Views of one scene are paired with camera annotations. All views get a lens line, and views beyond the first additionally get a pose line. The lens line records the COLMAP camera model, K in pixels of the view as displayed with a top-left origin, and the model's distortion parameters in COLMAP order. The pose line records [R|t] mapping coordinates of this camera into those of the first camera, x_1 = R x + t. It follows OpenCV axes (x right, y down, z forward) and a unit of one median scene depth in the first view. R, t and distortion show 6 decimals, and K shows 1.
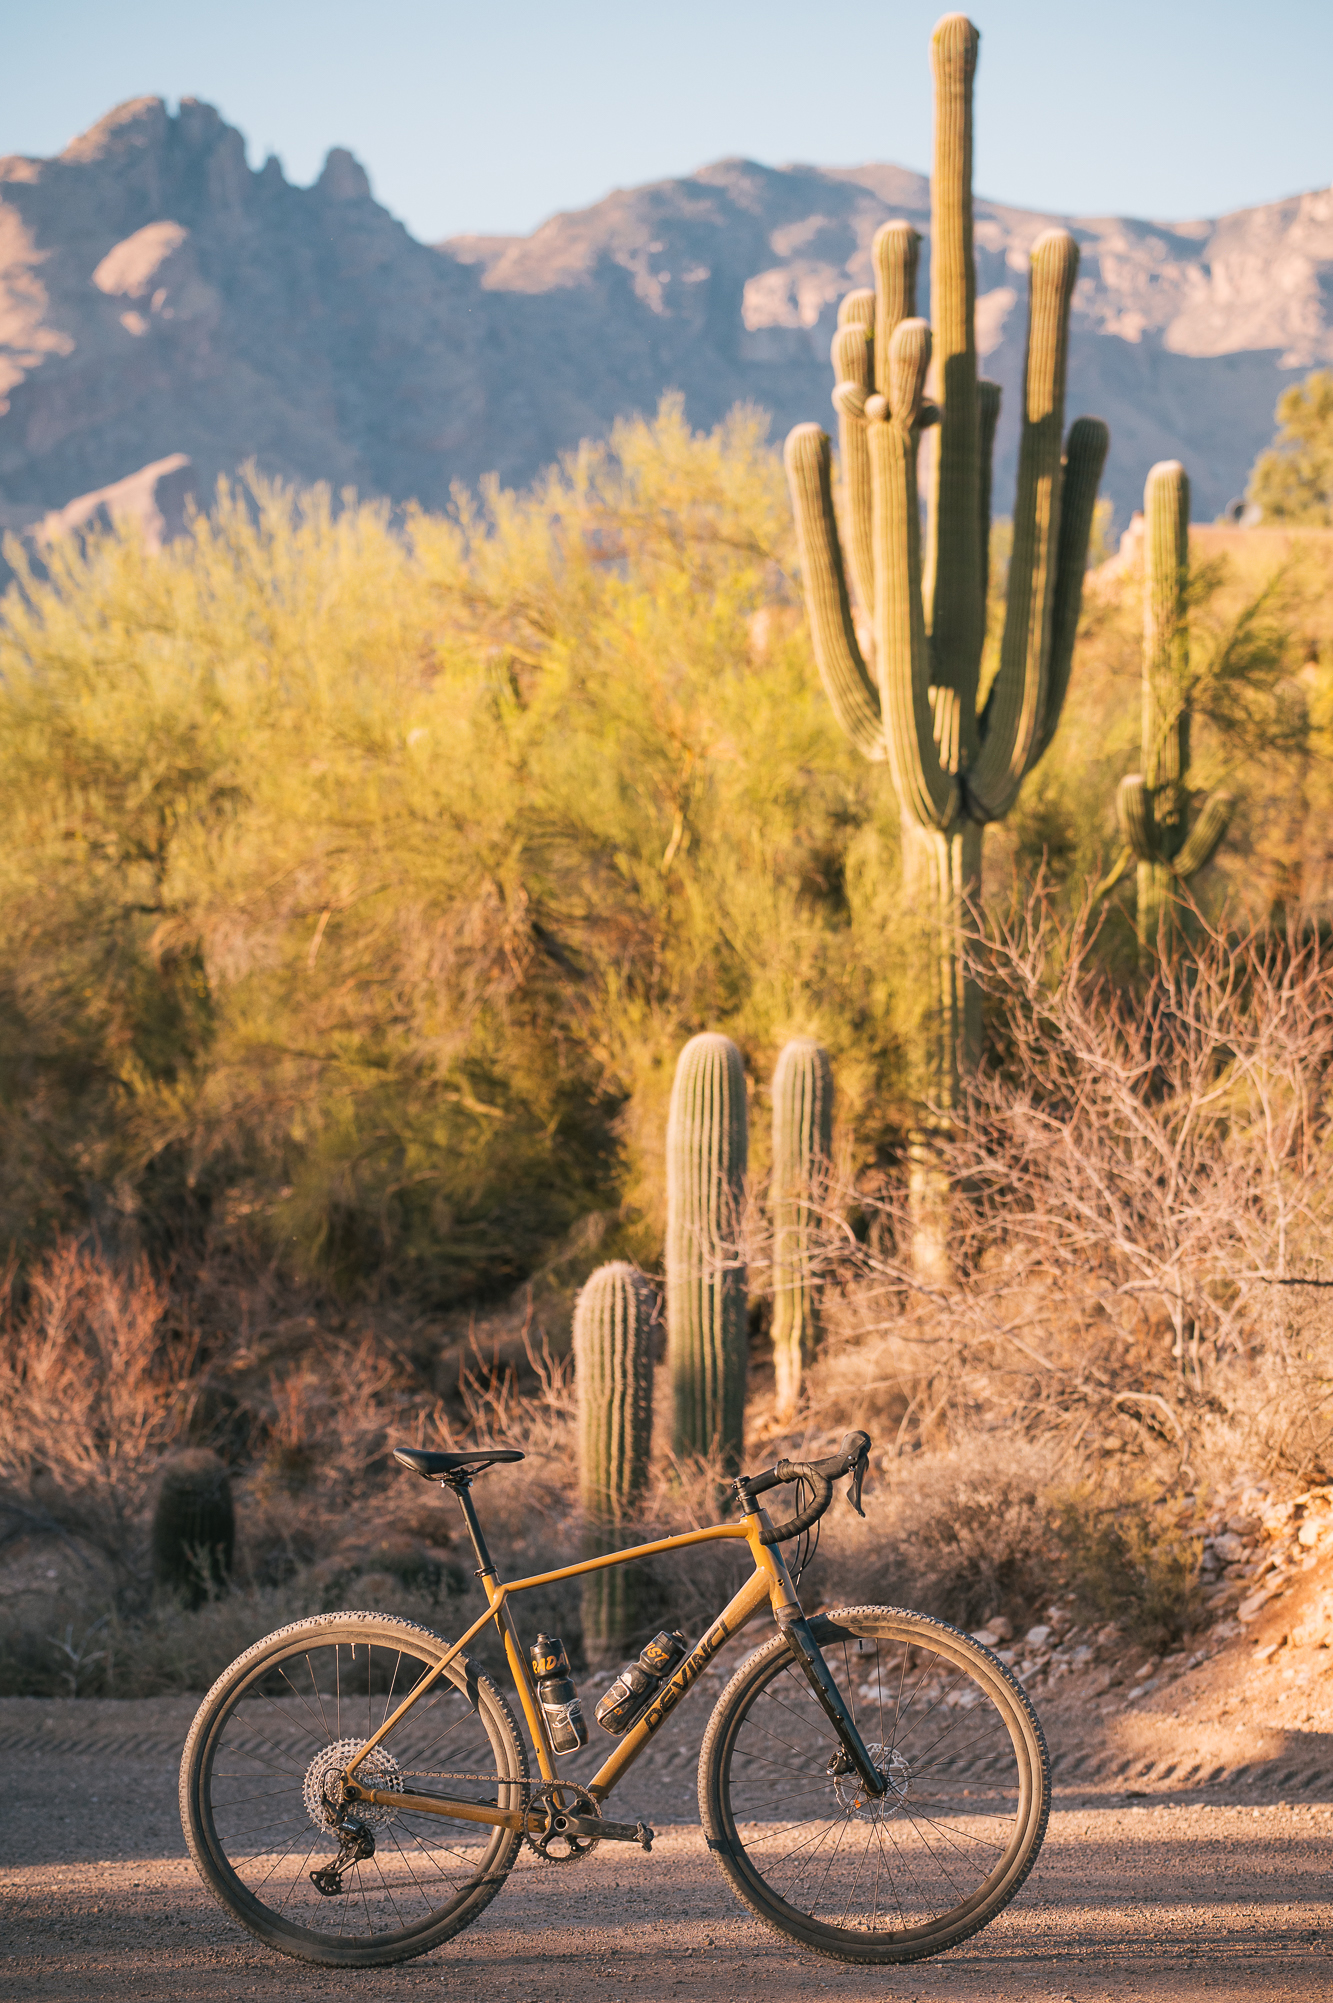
lens RADIAL K [[6467.1, 0, 657.3], [0, 6467.1, 1008.3], [0, 0, 1]] dist [0.280014, 0.000000]
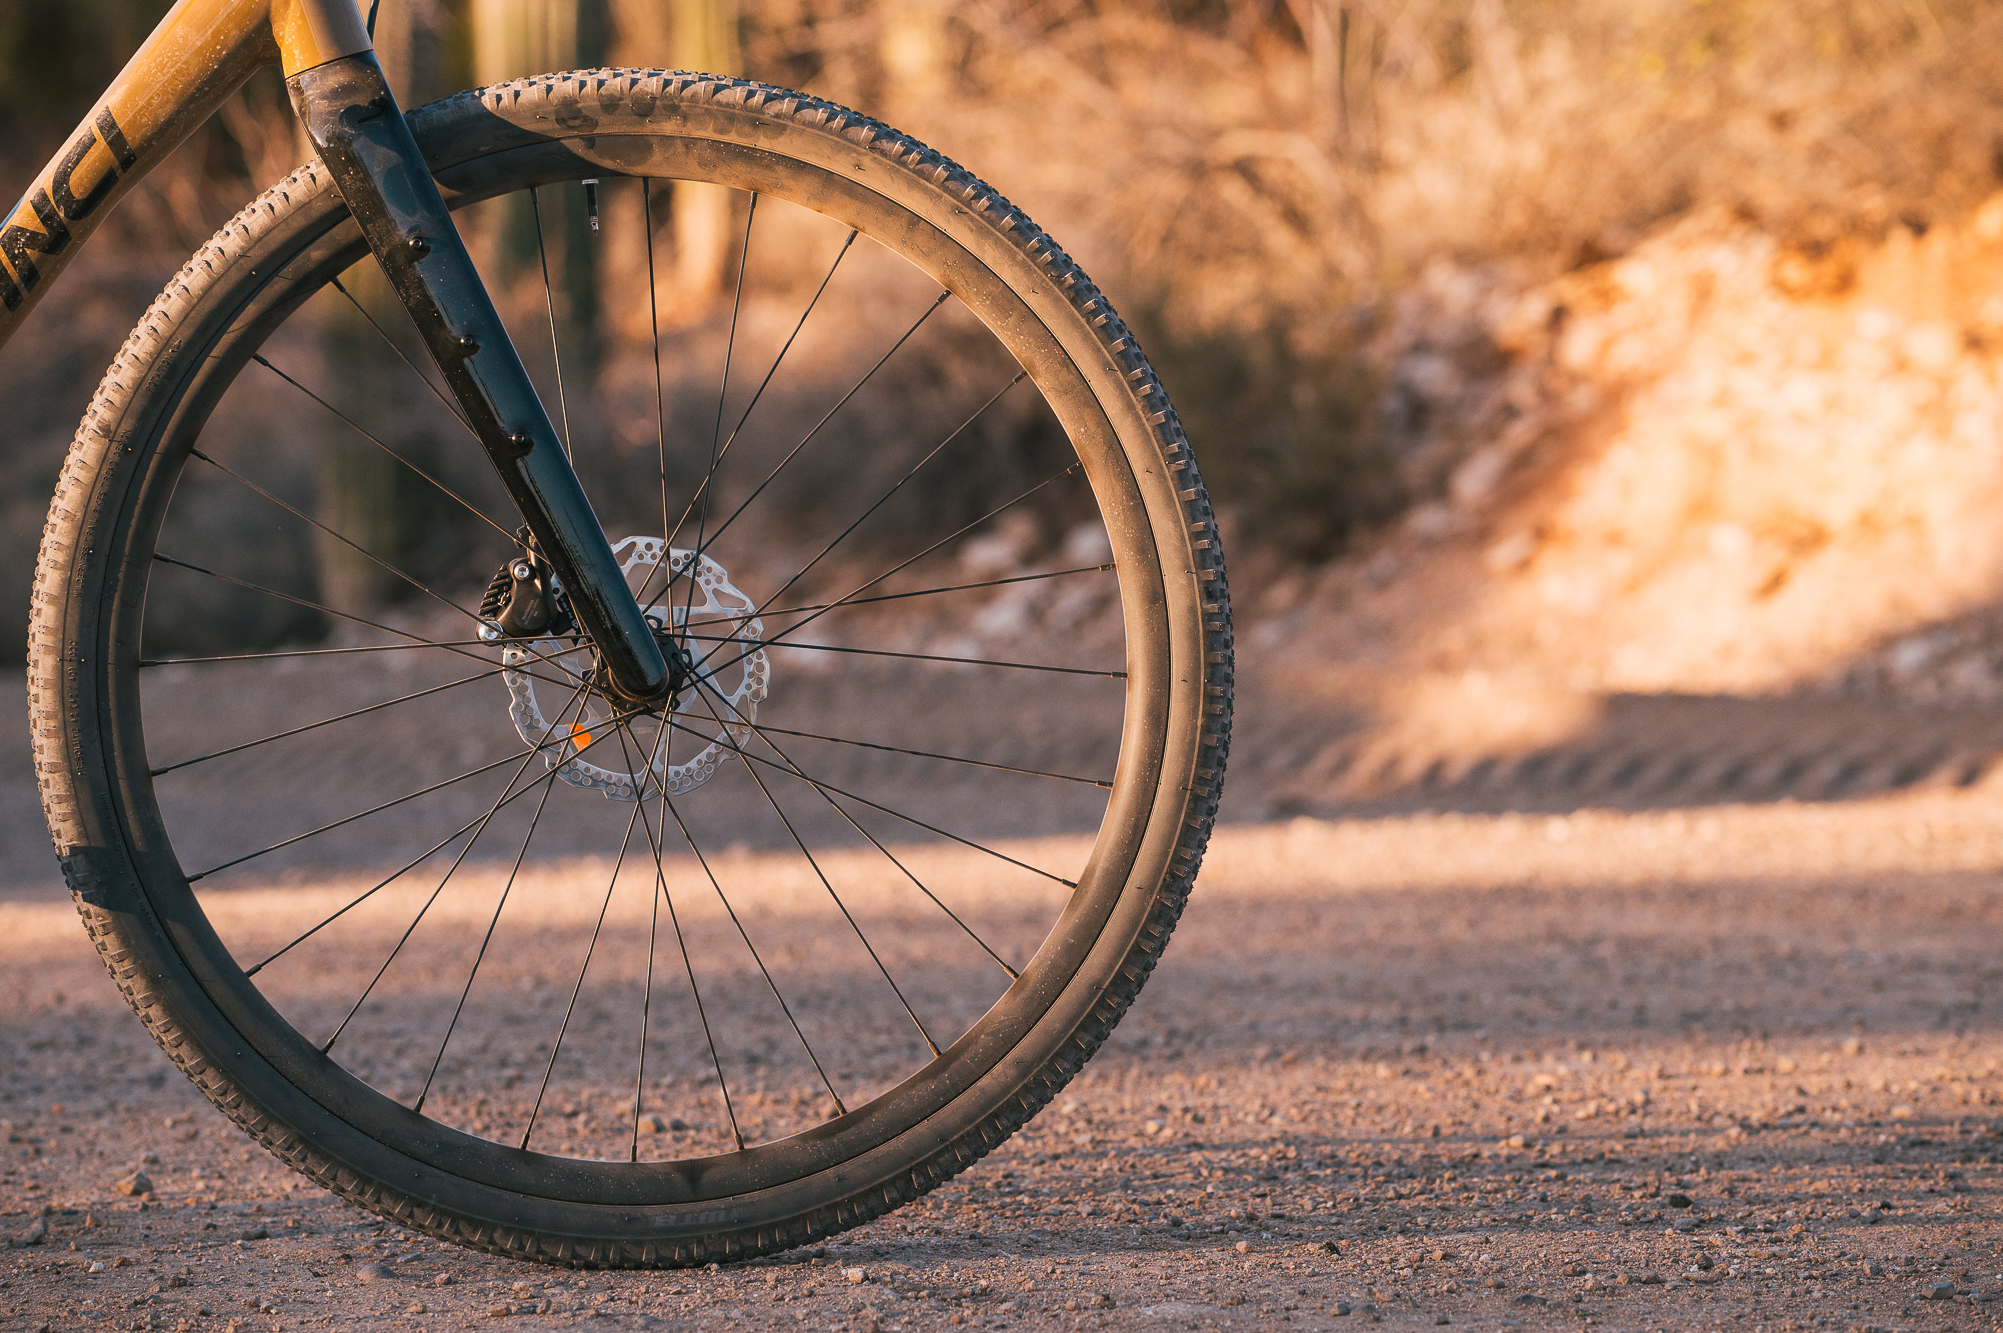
lens RADIAL K [[7389.3, 0, 1002.8], [0, 7389.3, 660.6], [0, 0, 1]] dist [0.865676, 0.000000]
pose [[0.998636, -0.003776, 0.052071, 0.032131], [-0.001026, 0.995769, 0.091889, 0.087333], [-0.052198, -0.091817, 0.994407, 0.658153]]
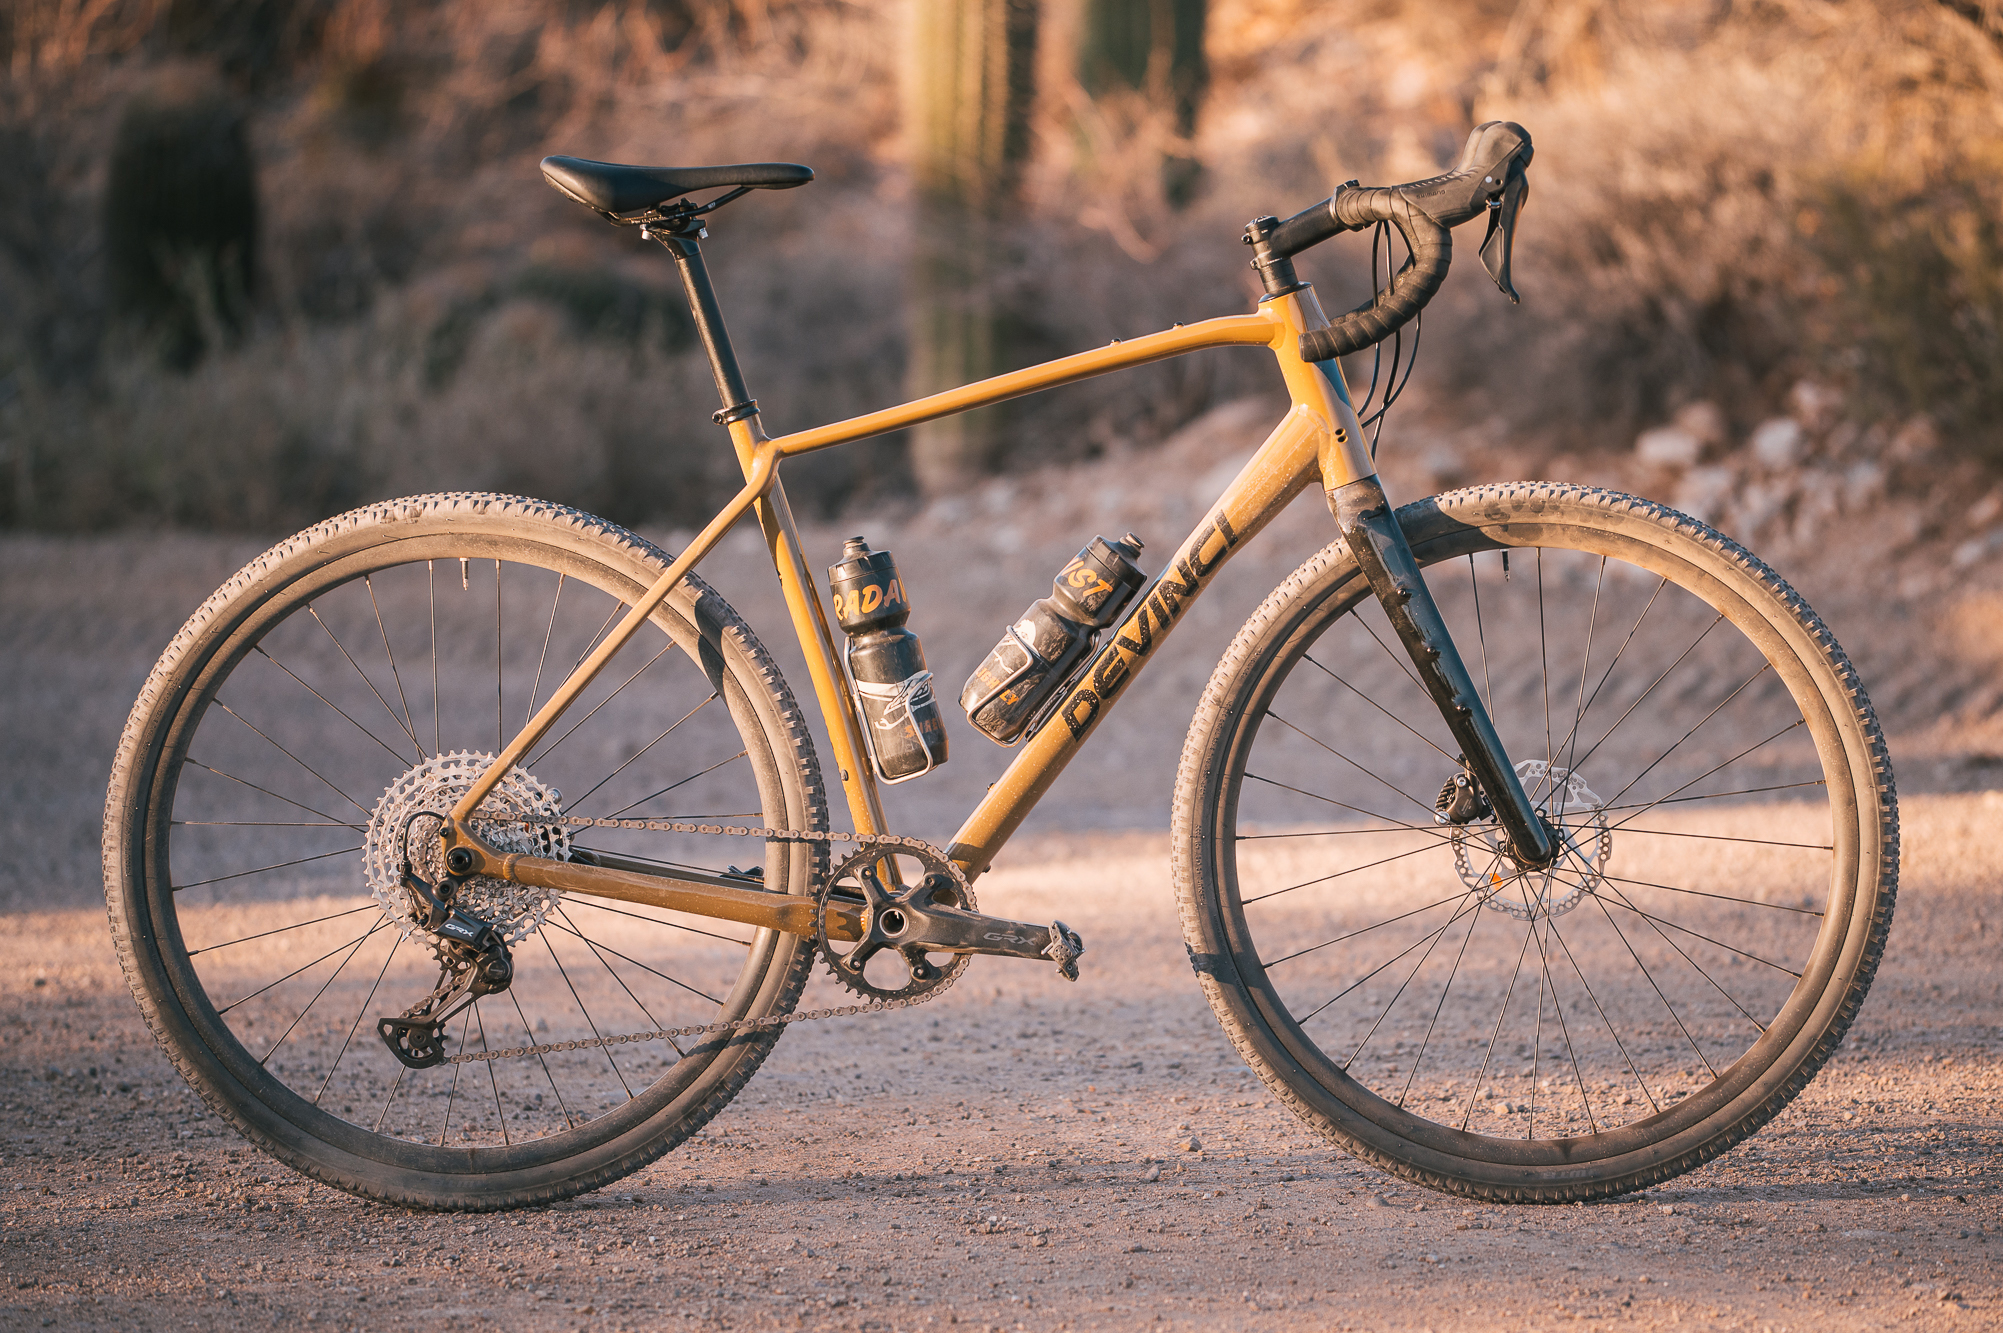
lens RADIAL K [[11173.4, 0, 1054.0], [0, 11173.4, 707.5], [0, 0, 1]] dist [2.202694, 0.000000]
pose [[0.999994, -0.001877, 0.002848, -0.004969], [0.001497, 0.991756, 0.128135, 0.000866], [-0.003065, -0.128130, 0.991753, 0.160712]]
